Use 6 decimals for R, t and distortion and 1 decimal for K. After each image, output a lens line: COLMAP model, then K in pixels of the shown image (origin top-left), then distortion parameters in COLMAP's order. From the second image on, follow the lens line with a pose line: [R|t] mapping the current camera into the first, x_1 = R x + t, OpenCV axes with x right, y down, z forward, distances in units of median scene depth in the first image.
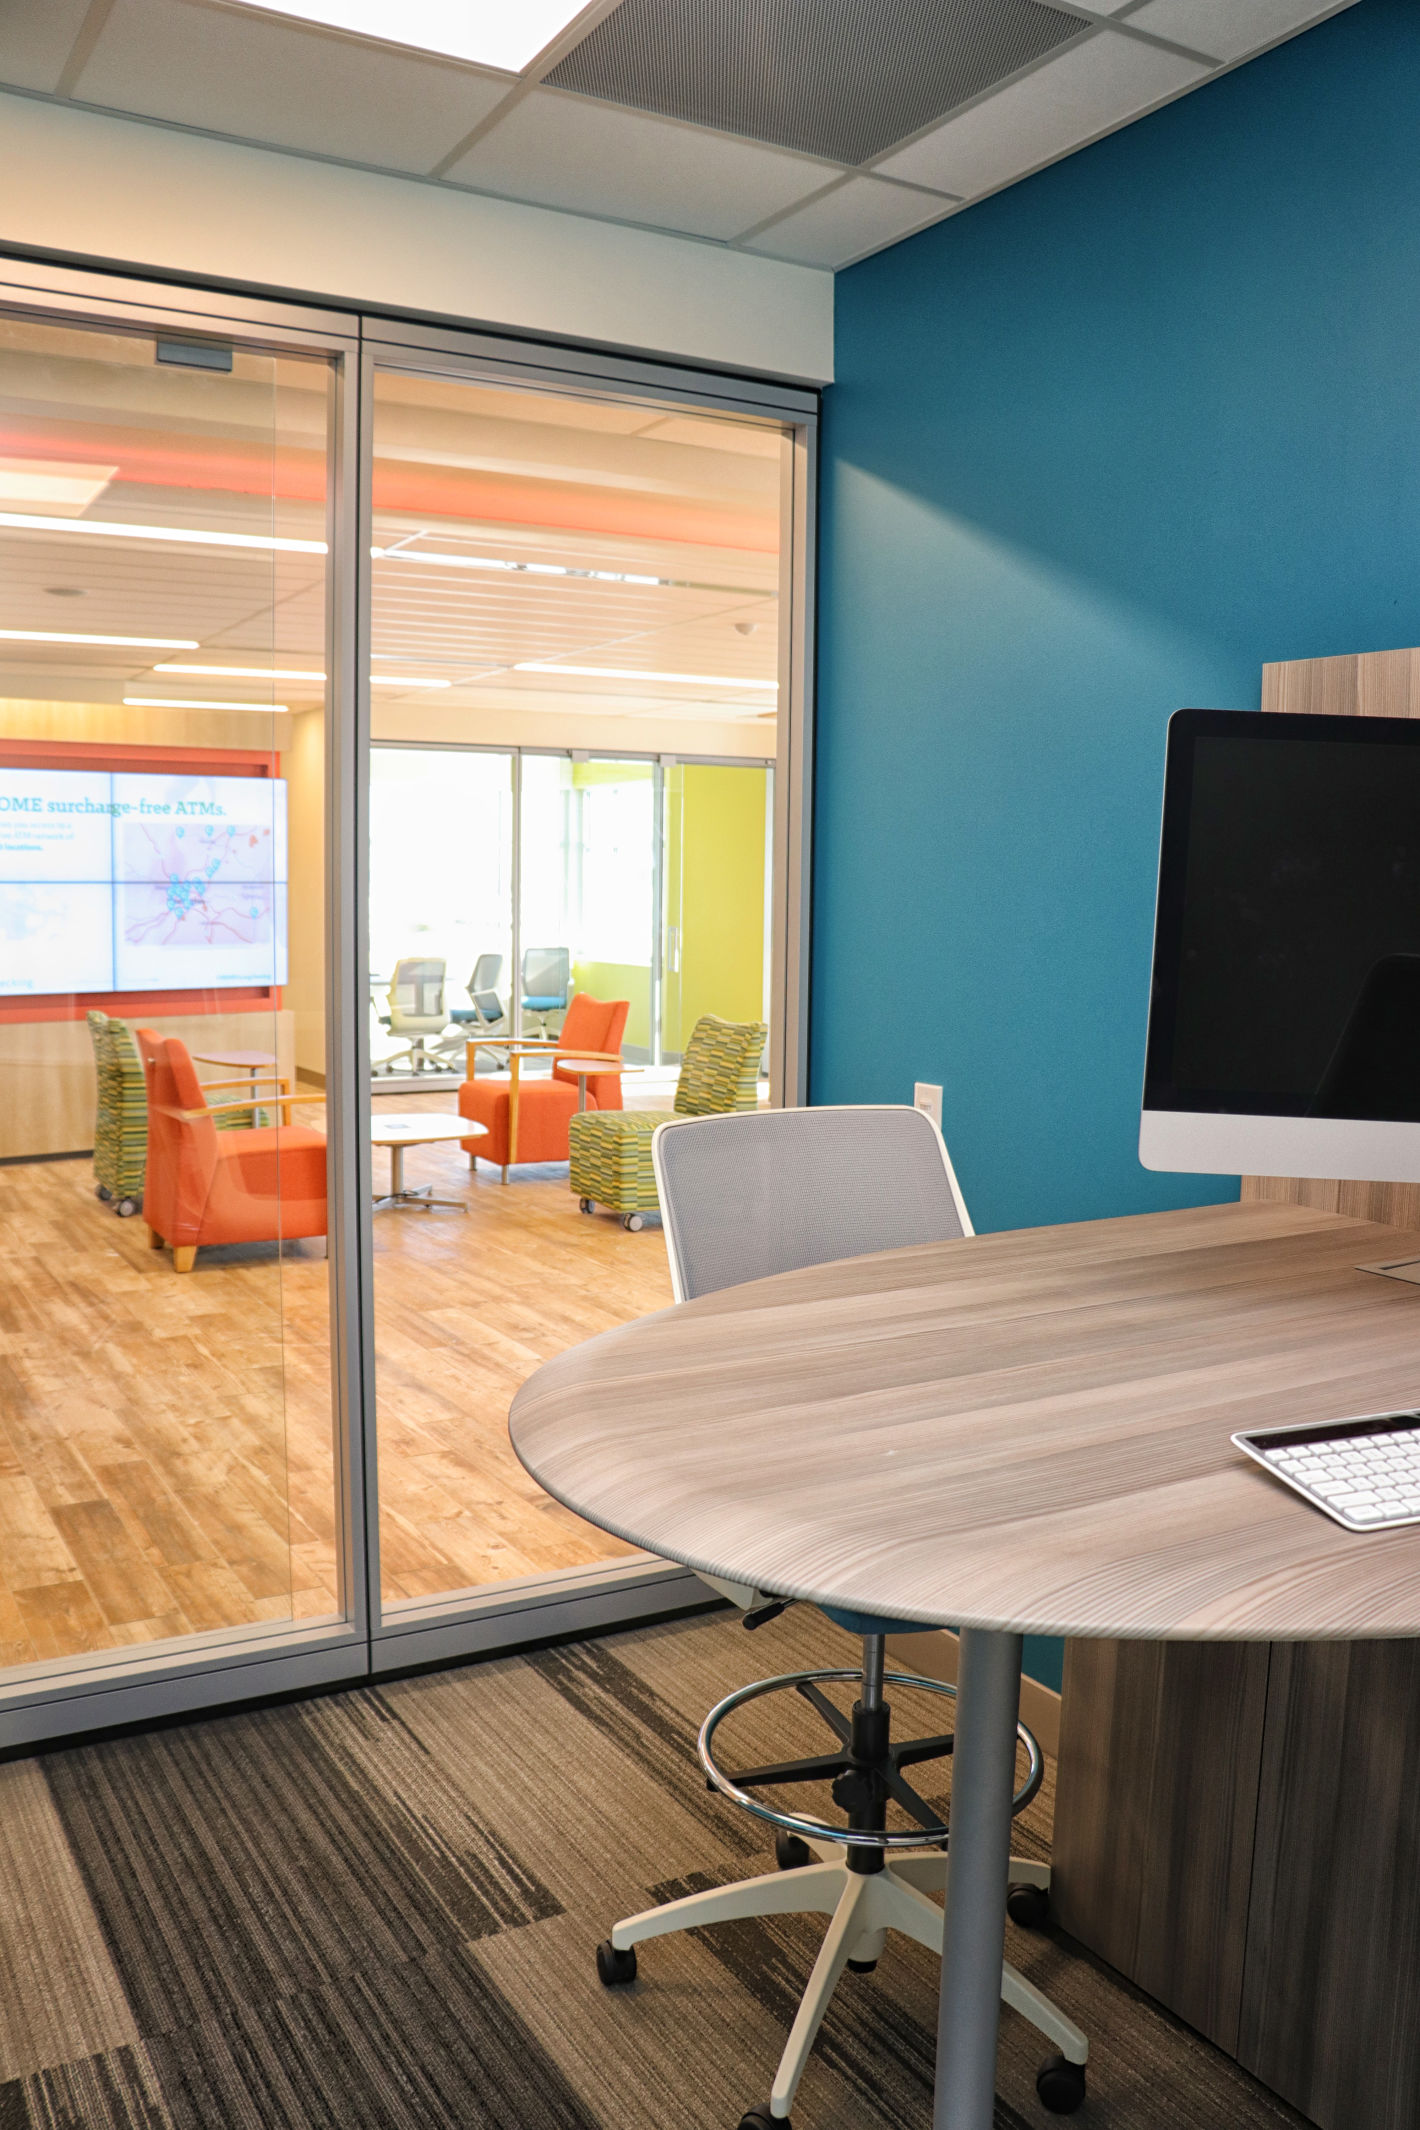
lens RADIAL K [[1706.2, 0, 700.2], [0, 1706.2, 1048.9], [0, 0, 1]] dist [-0.069007, 0.004597]
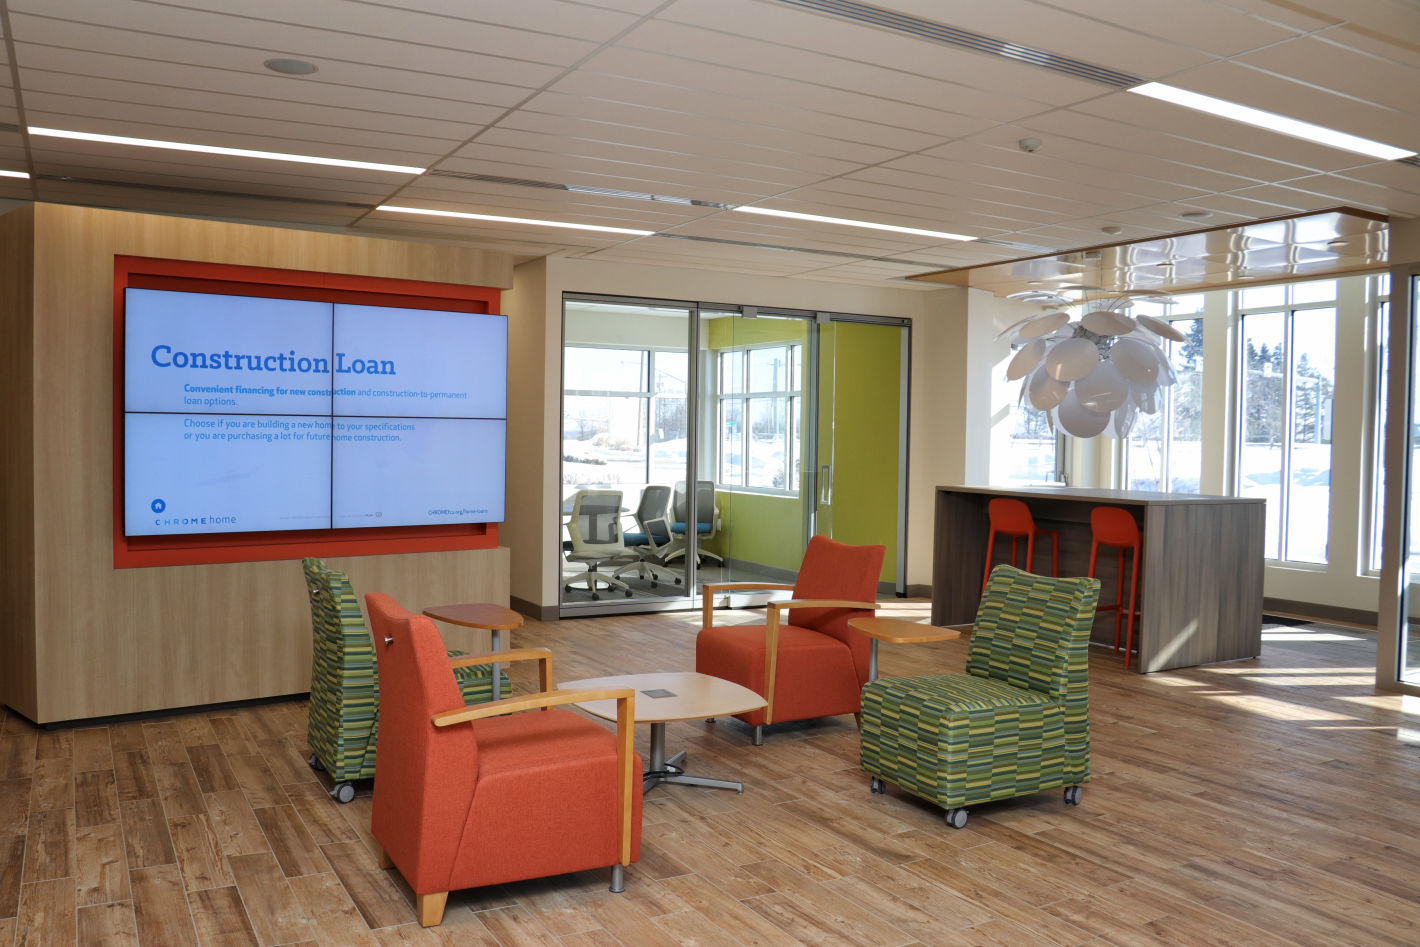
lens RADIAL K [[1137.5, 0, 714.7], [0, 1137.5, 485.0], [0, 0, 1]] dist [-0.069007, 0.004597]
pose [[0.999975, 0.004812, 0.005171, -0.123209], [-0.004533, 0.998594, -0.052821, -0.024293], [-0.005418, 0.052796, 0.998591, 0.333772]]
